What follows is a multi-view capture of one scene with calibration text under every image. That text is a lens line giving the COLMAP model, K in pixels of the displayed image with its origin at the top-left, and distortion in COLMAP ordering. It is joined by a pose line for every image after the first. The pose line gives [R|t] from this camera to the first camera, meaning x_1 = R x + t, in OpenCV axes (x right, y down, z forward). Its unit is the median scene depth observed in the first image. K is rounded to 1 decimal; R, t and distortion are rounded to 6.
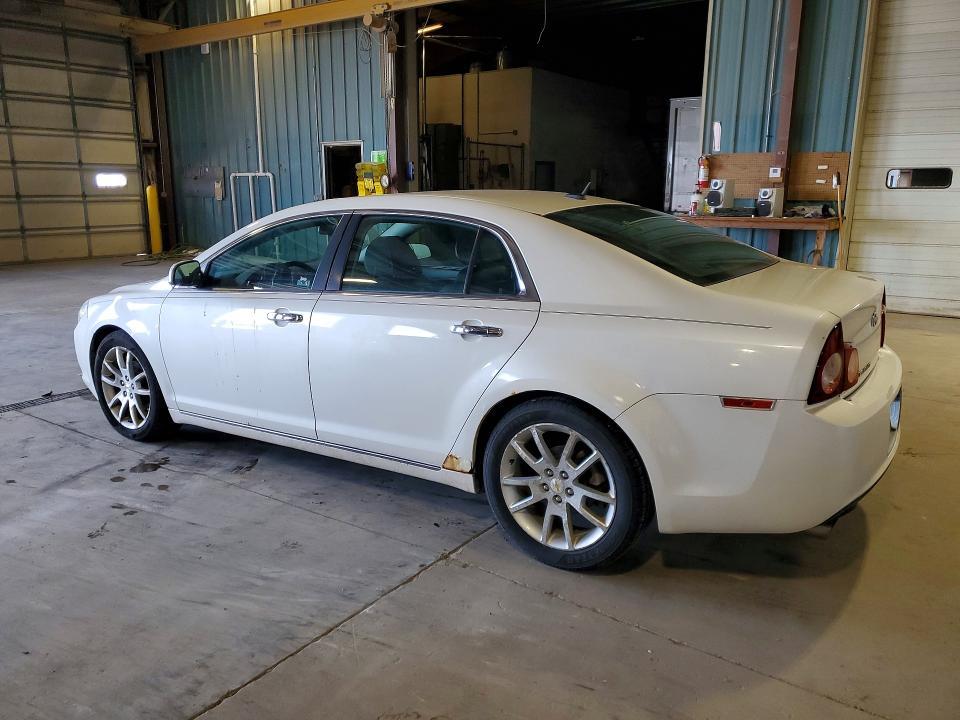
lens RADIAL K [[756.5, 0, 474.9], [0, 756.5, 359.3], [0, 0, 1]] dist [0.009008, -0.000370]
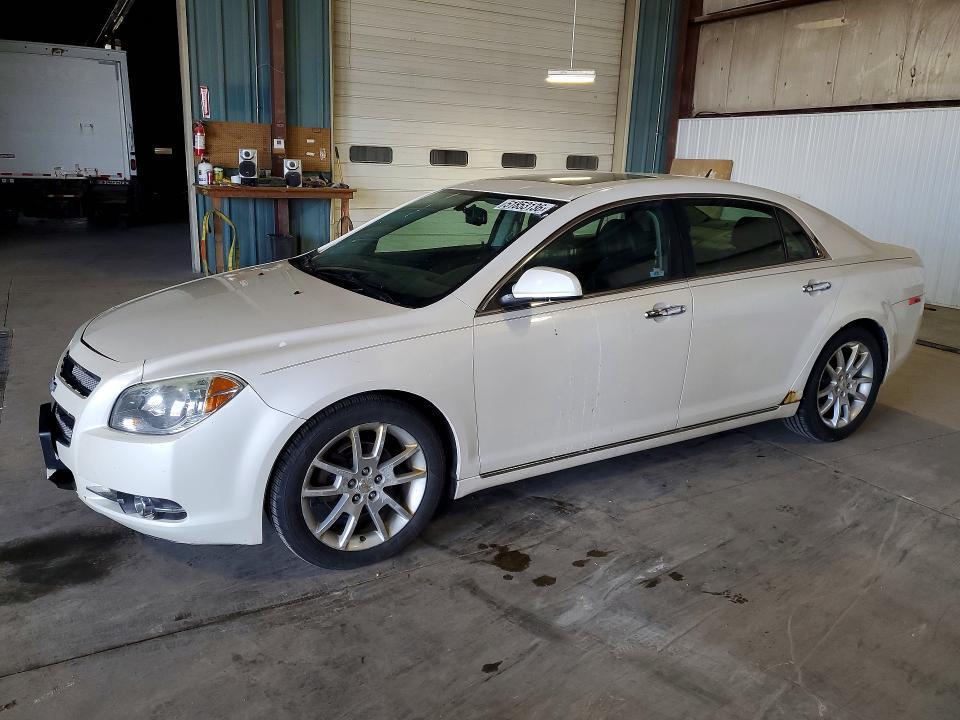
lens RADIAL K [[756.5, 0, 474.9], [0, 756.5, 359.3], [0, 0, 1]] dist [0.009008, -0.000370]
pose [[0.418020, -0.210573, 0.883696, -1.006998], [0.166926, 0.974006, 0.153130, -0.152039], [-0.892970, 0.083500, 0.442304, 0.677004]]
